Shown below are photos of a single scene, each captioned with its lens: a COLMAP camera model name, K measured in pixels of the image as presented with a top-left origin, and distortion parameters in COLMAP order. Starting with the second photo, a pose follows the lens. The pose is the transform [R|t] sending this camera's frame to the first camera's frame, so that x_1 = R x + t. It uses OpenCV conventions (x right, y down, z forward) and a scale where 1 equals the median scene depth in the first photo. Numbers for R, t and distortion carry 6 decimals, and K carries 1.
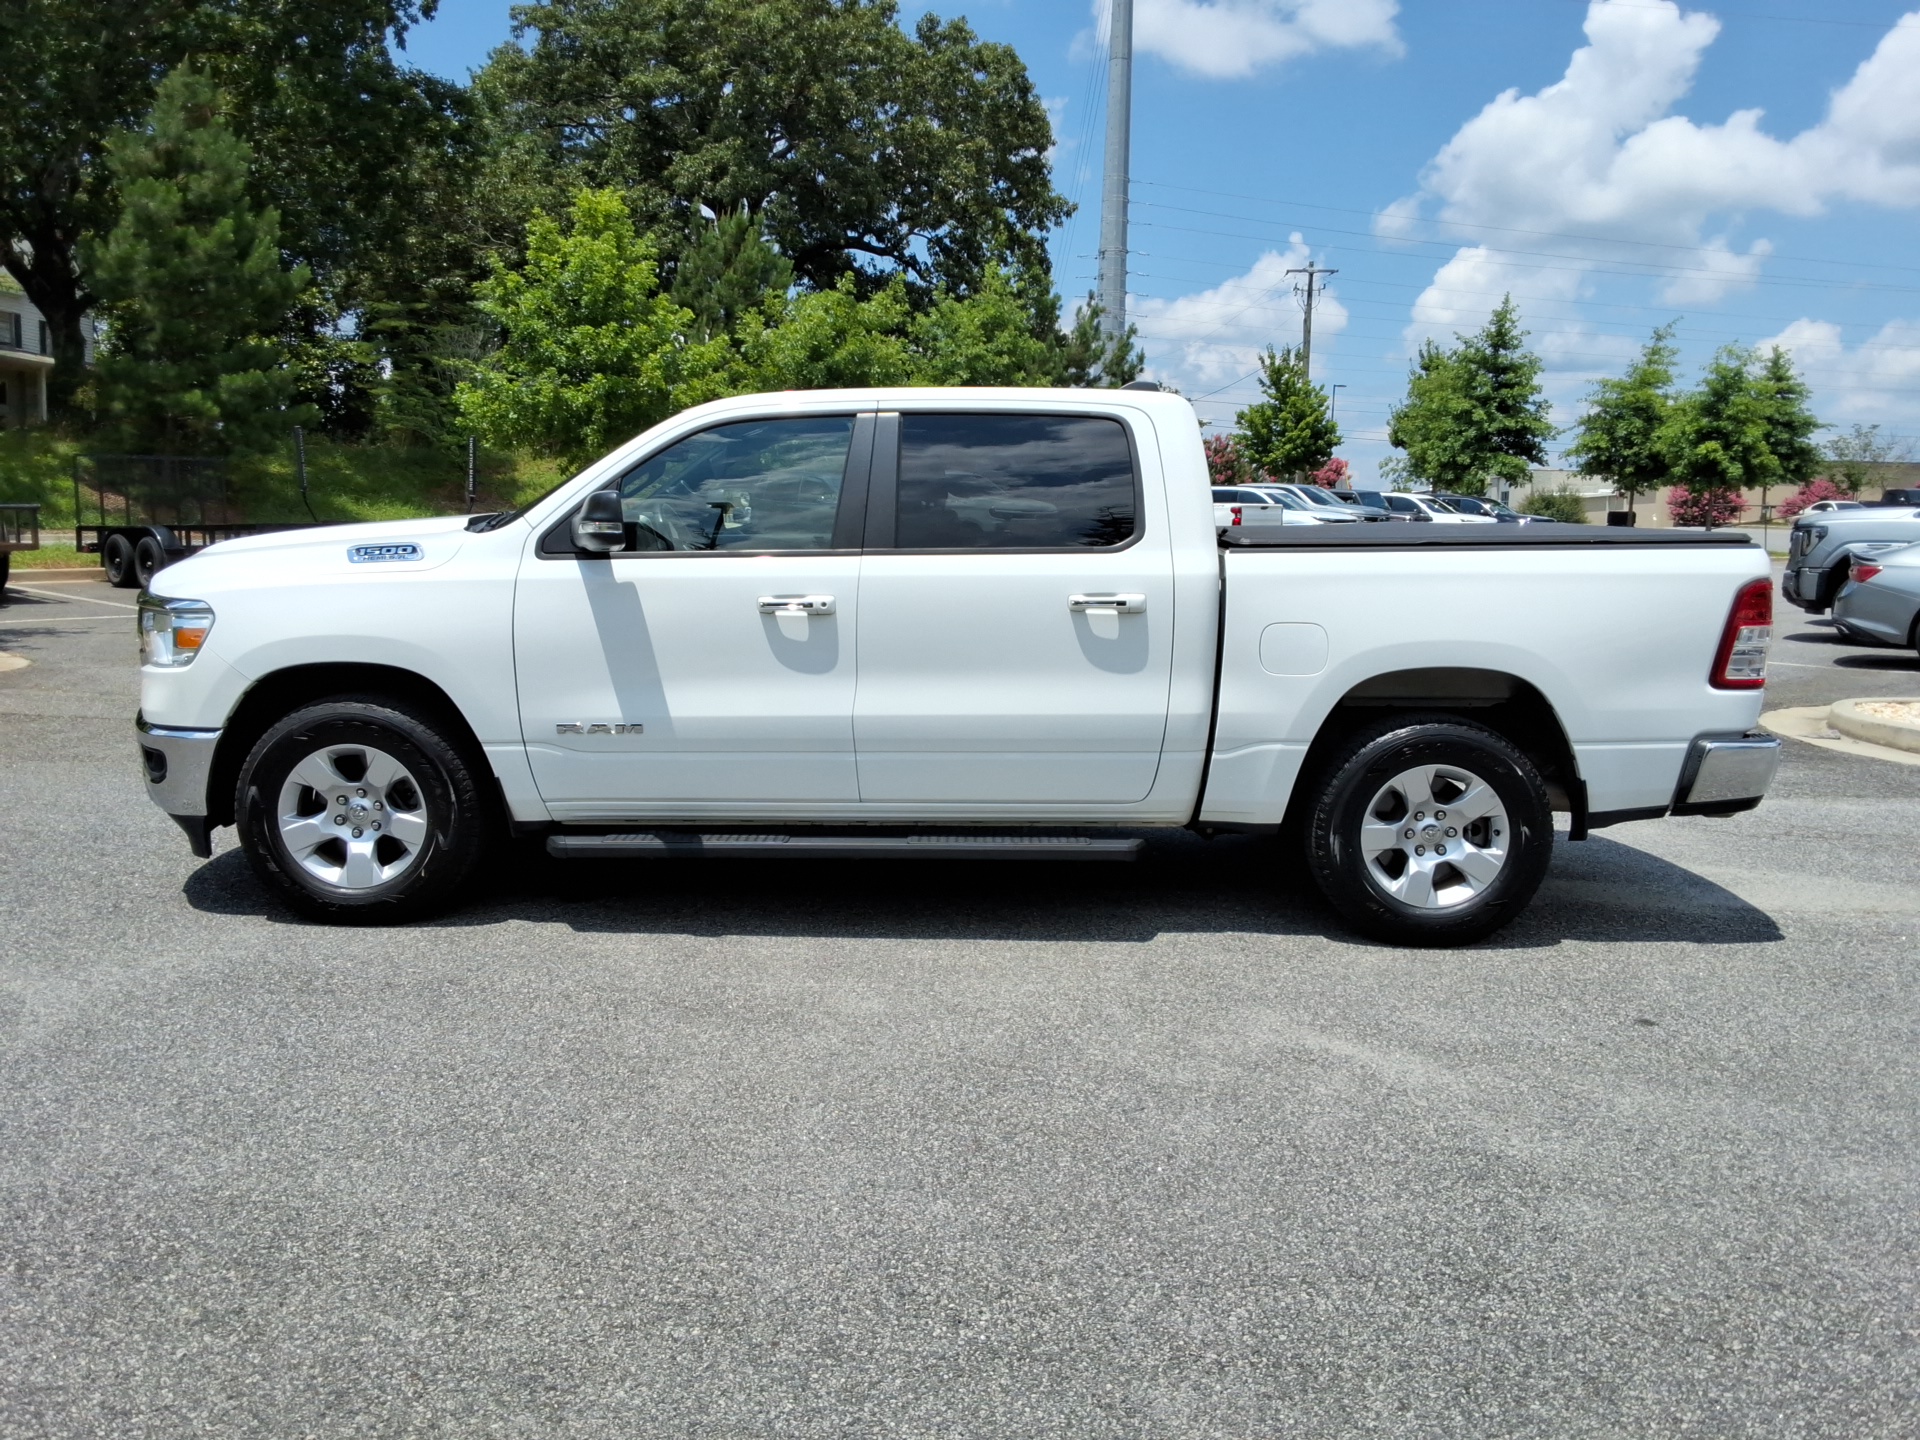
lens RADIAL K [[1565.2, 0, 973.6], [0, 1565.2, 686.1], [0, 0, 1]] dist [0.112767, -0.176845]
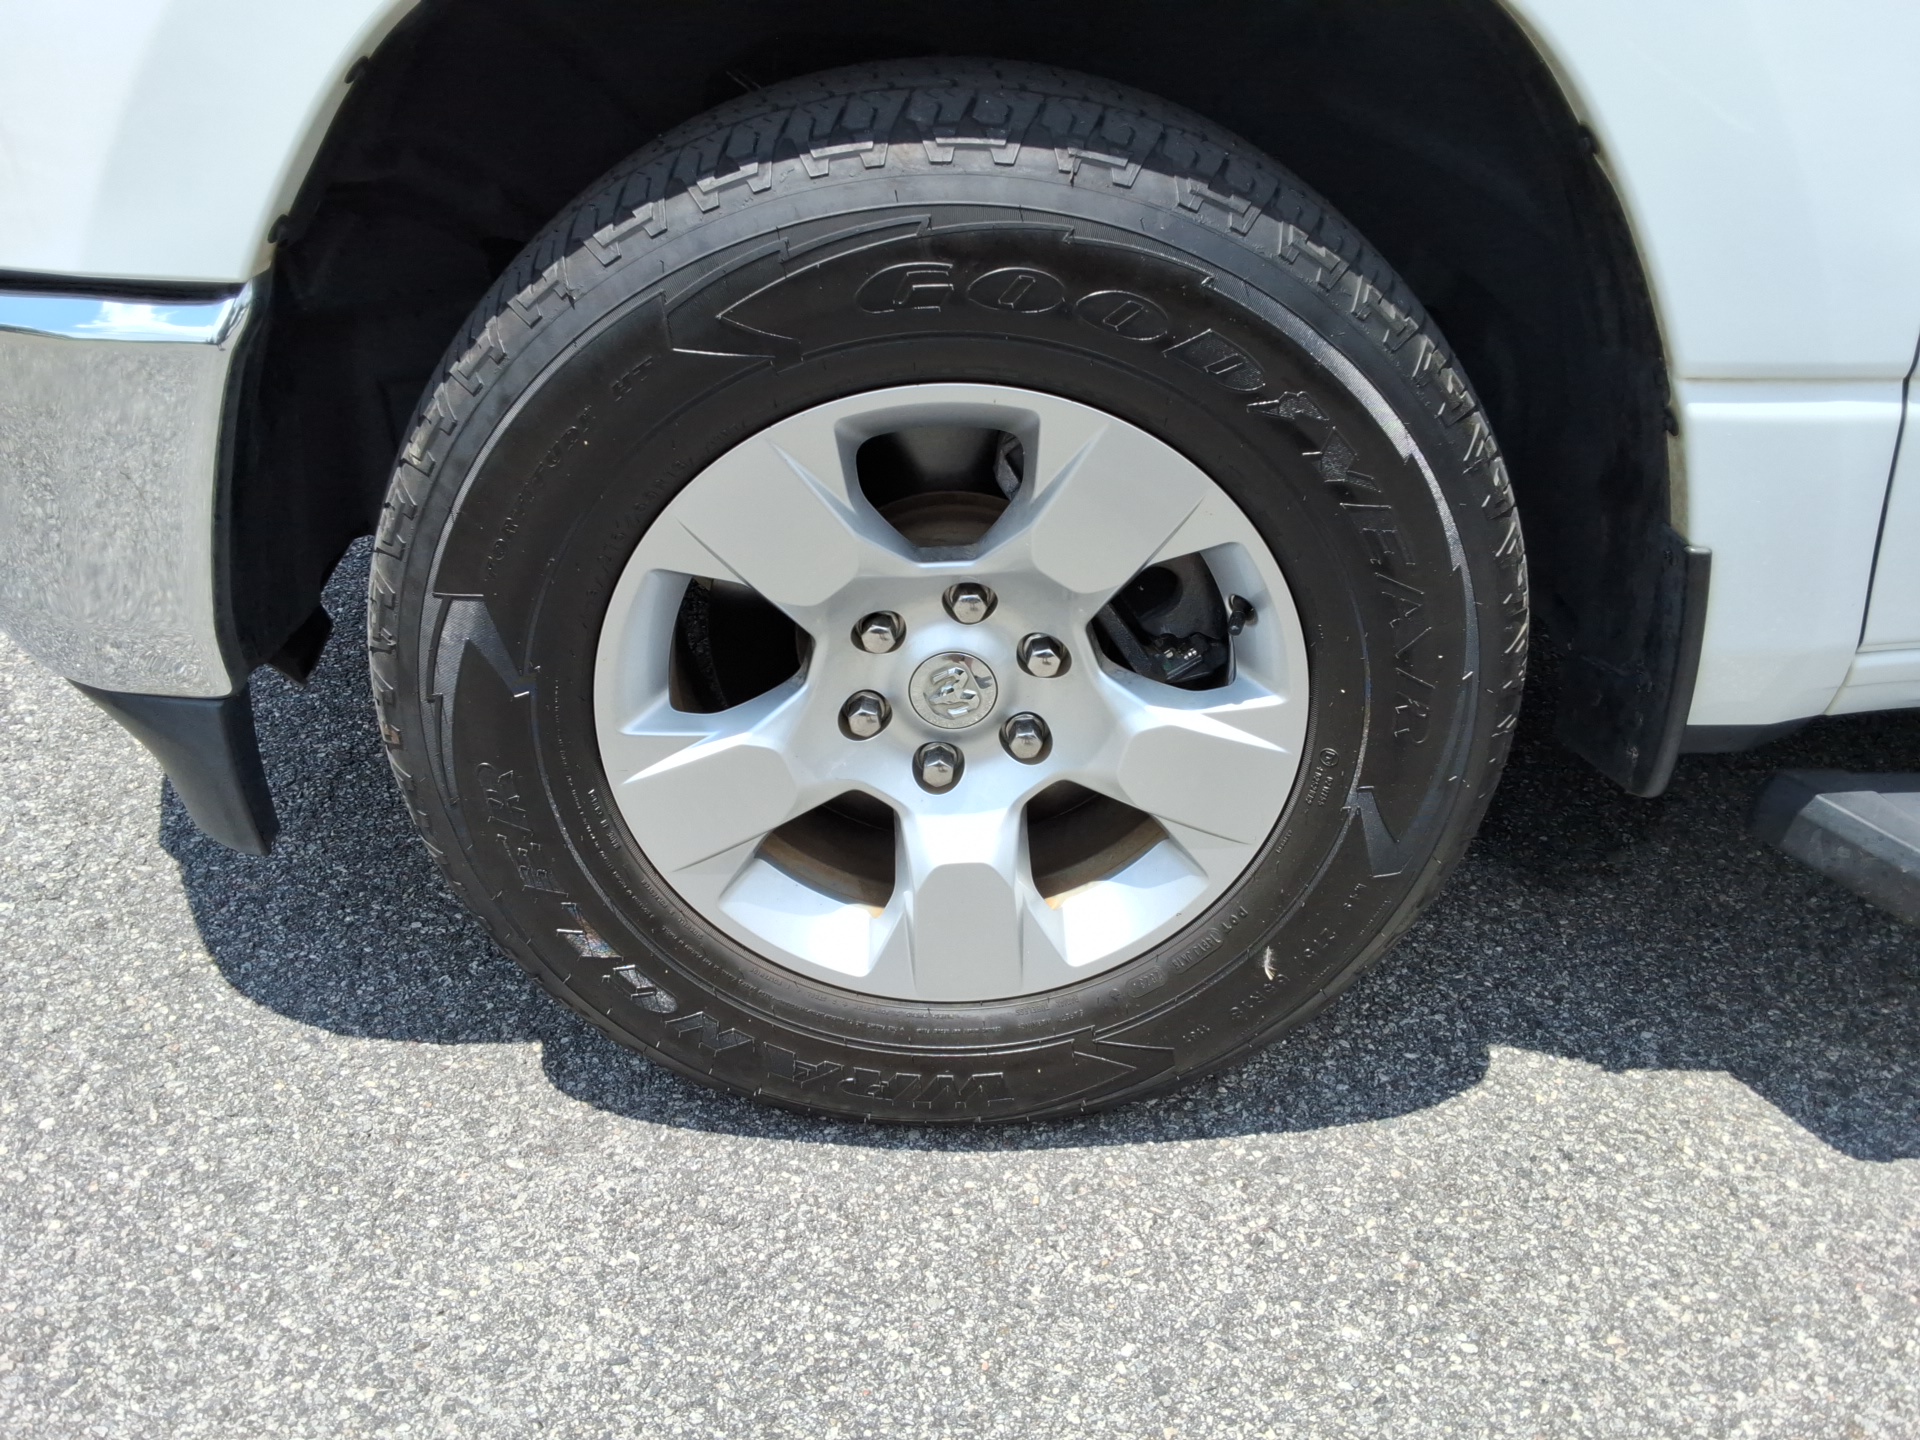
lens RADIAL K [[1549.4, 0, 981.2], [0, 1549.4, 717.2], [0, 0, 1]] dist [0.113556, -0.192928]
pose [[0.999322, -0.007433, 0.036071, -0.053552], [-0.007319, 0.919804, 0.392309, 0.000164], [-0.036094, -0.392307, 0.919126, 0.110251]]
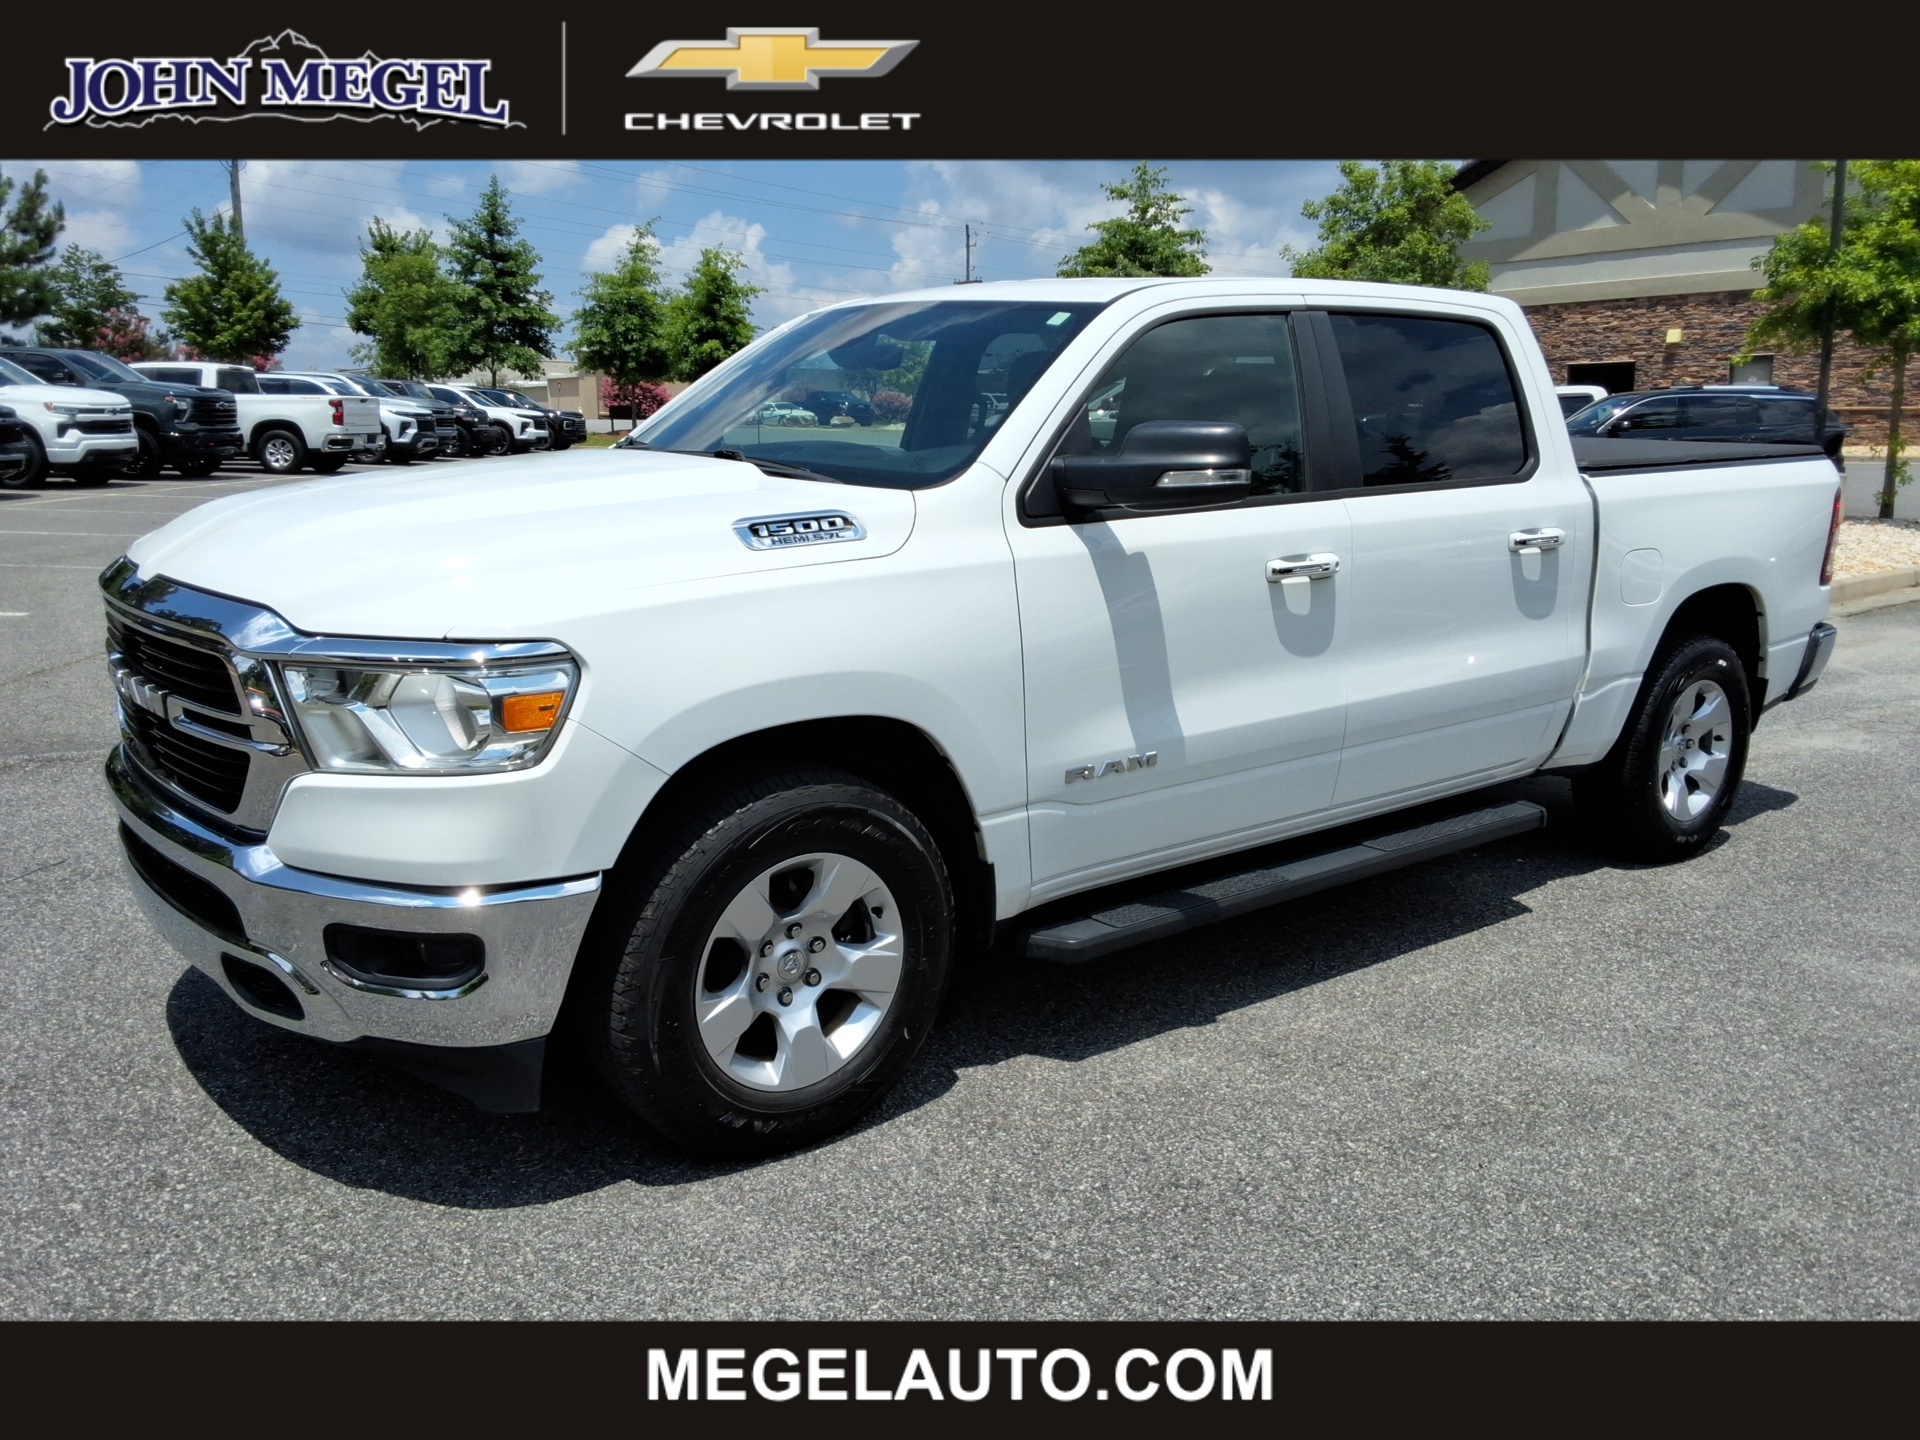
lens RADIAL K [[1545.7, 0, 979.6], [0, 1545.7, 703.0], [0, 0, 1]] dist [0.119279, -0.190226]
pose [[0.764497, -0.125746, 0.632243, -0.094881], [0.074251, 0.991439, 0.107404, -0.010524], [-0.640336, -0.035166, 0.767289, 0.068893]]
